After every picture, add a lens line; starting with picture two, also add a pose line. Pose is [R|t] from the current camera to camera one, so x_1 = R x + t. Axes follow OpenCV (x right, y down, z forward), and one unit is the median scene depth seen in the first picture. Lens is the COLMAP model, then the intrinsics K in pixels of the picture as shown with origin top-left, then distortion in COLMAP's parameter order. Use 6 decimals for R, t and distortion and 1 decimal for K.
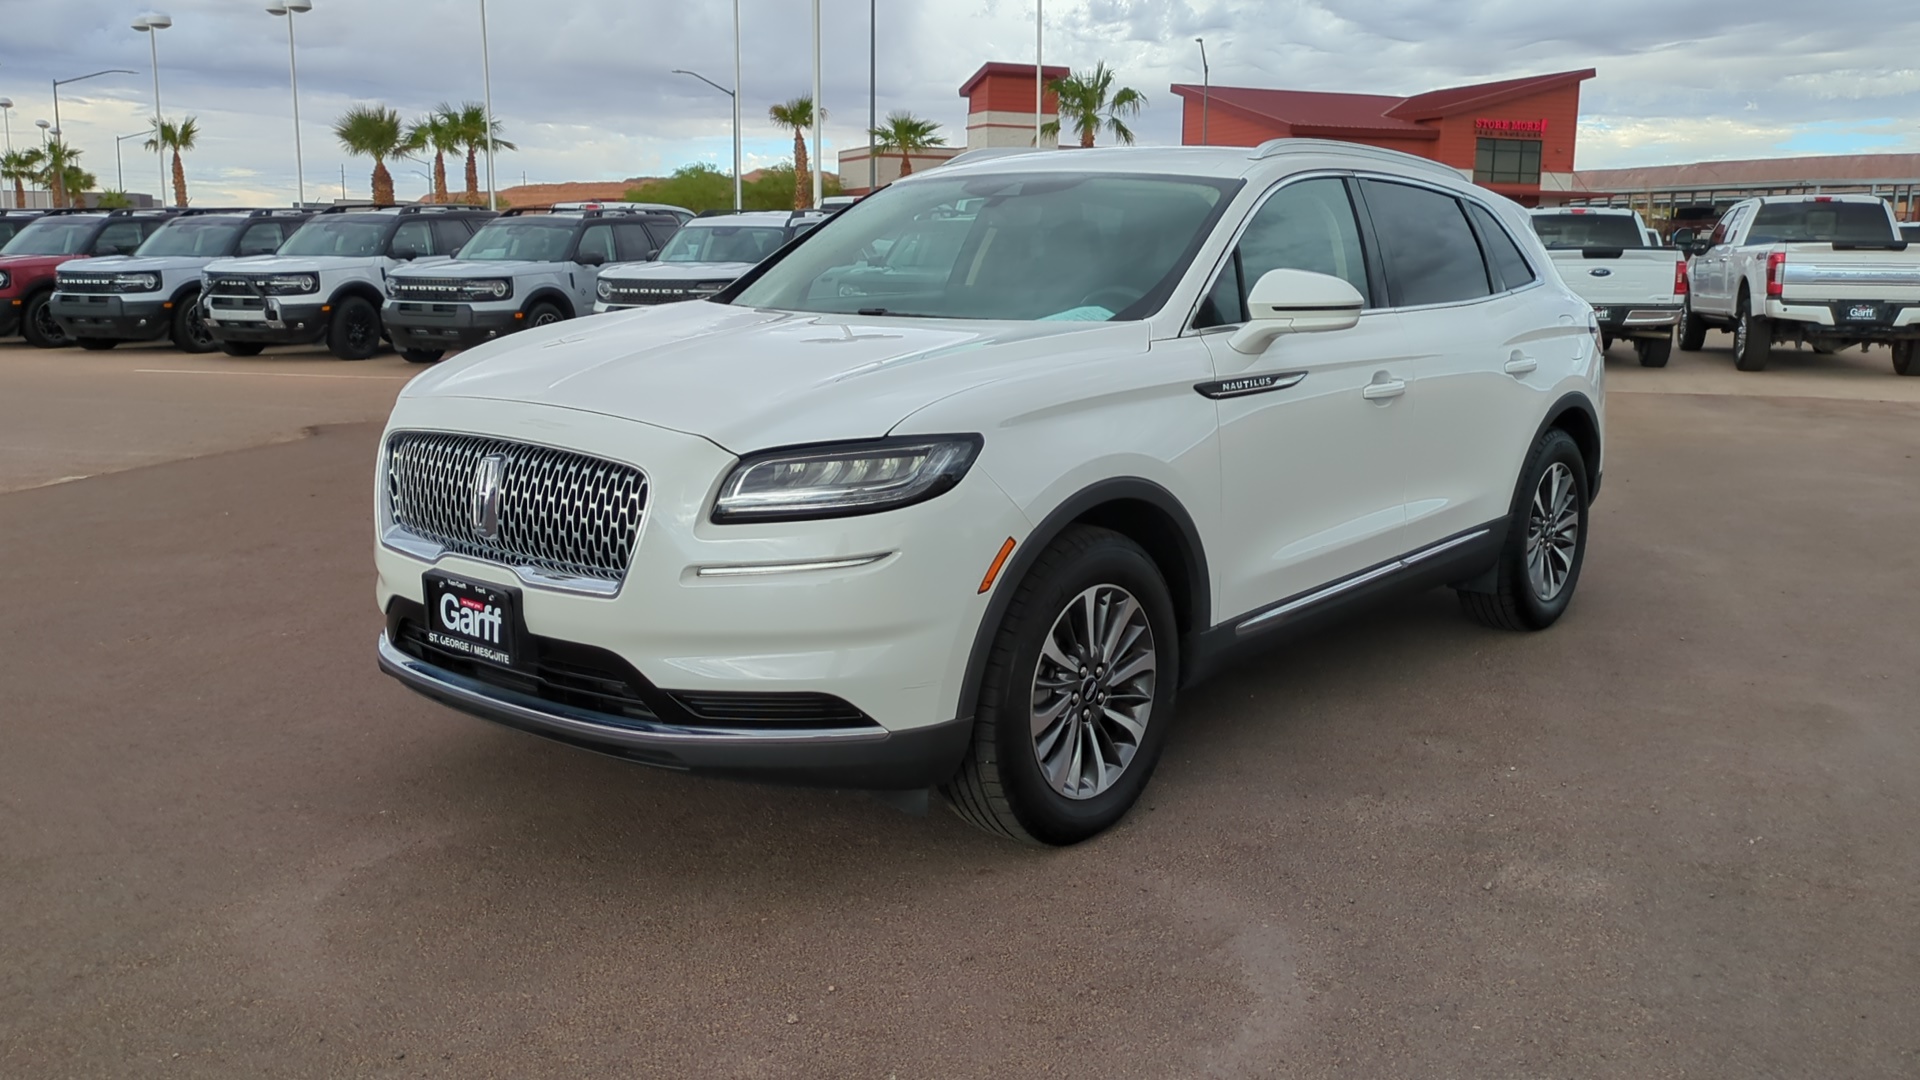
lens RADIAL K [[1642.1, 0, 960.0], [0, 1642.1, 540.0], [0, 0, 1]] dist [0.043817, -0.007070]
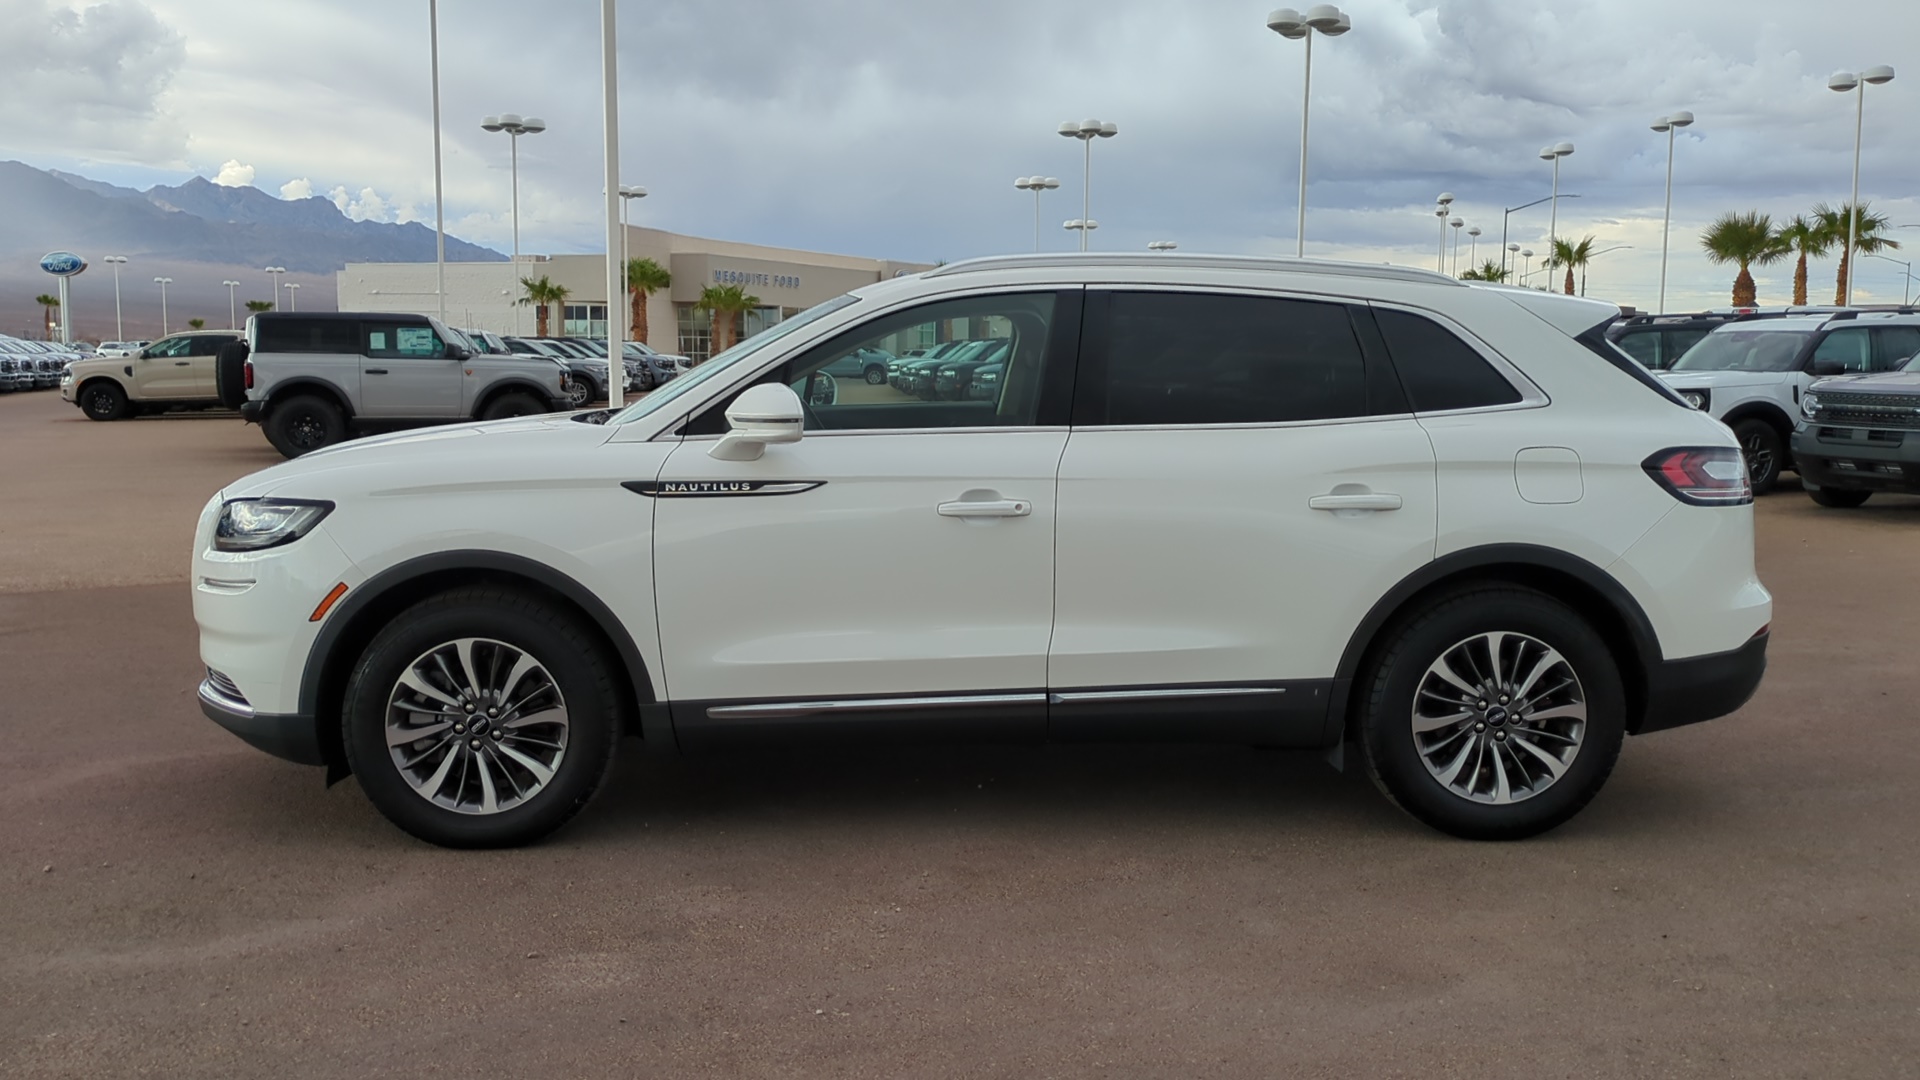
lens RADIAL K [[1642.1, 0, 960.0], [0, 1642.1, 540.0], [0, 0, 1]] dist [0.043817, -0.007070]
pose [[0.666951, 0.080145, -0.740779, 1.095999], [-0.127699, 0.991783, -0.007671, -0.072575], [0.734077, 0.099713, 0.671705, 0.392828]]
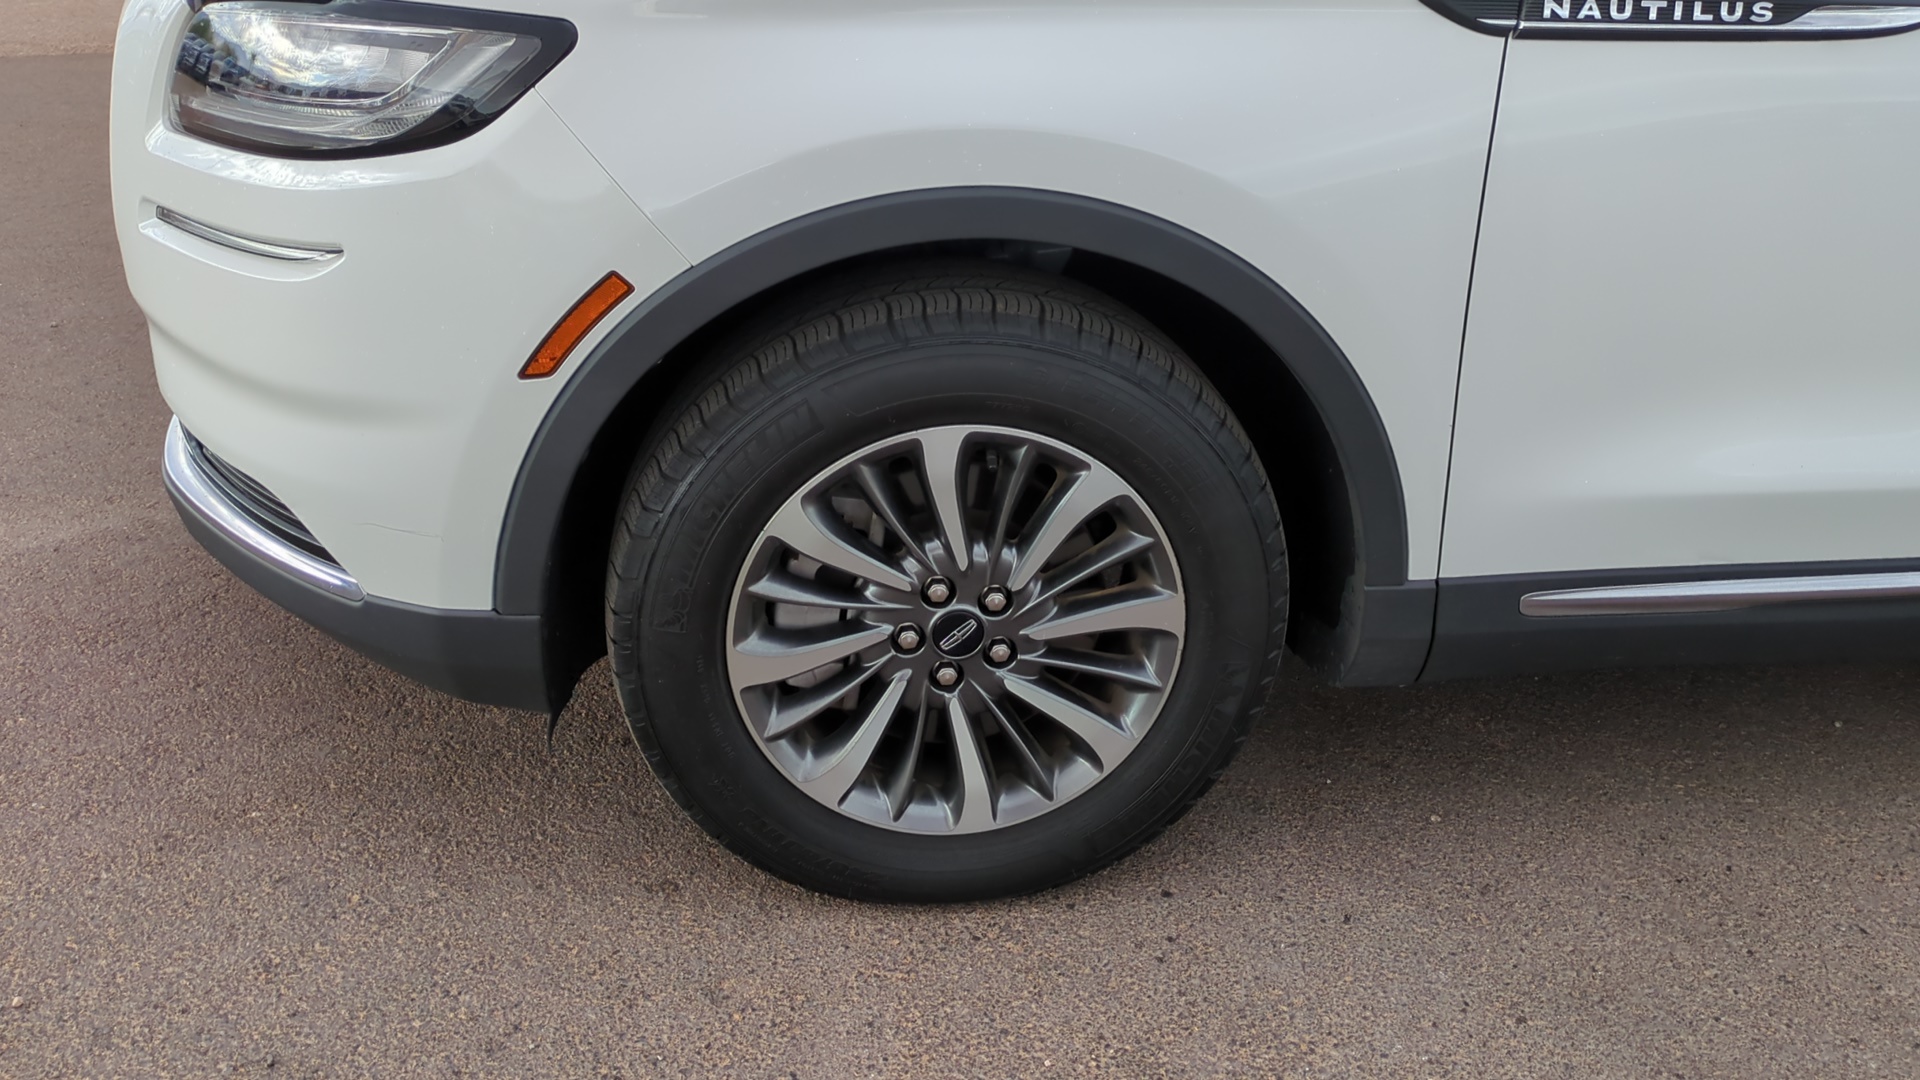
lens RADIAL K [[1654.8, 0, 961.8], [0, 1654.8, 553.6], [0, 0, 1]] dist [0.079261, -0.092866]
pose [[0.727904, 0.317430, -0.607778, 0.330298], [-0.160257, 0.940597, 0.299323, -0.066684], [0.666688, -0.120478, 0.735535, 0.594457]]
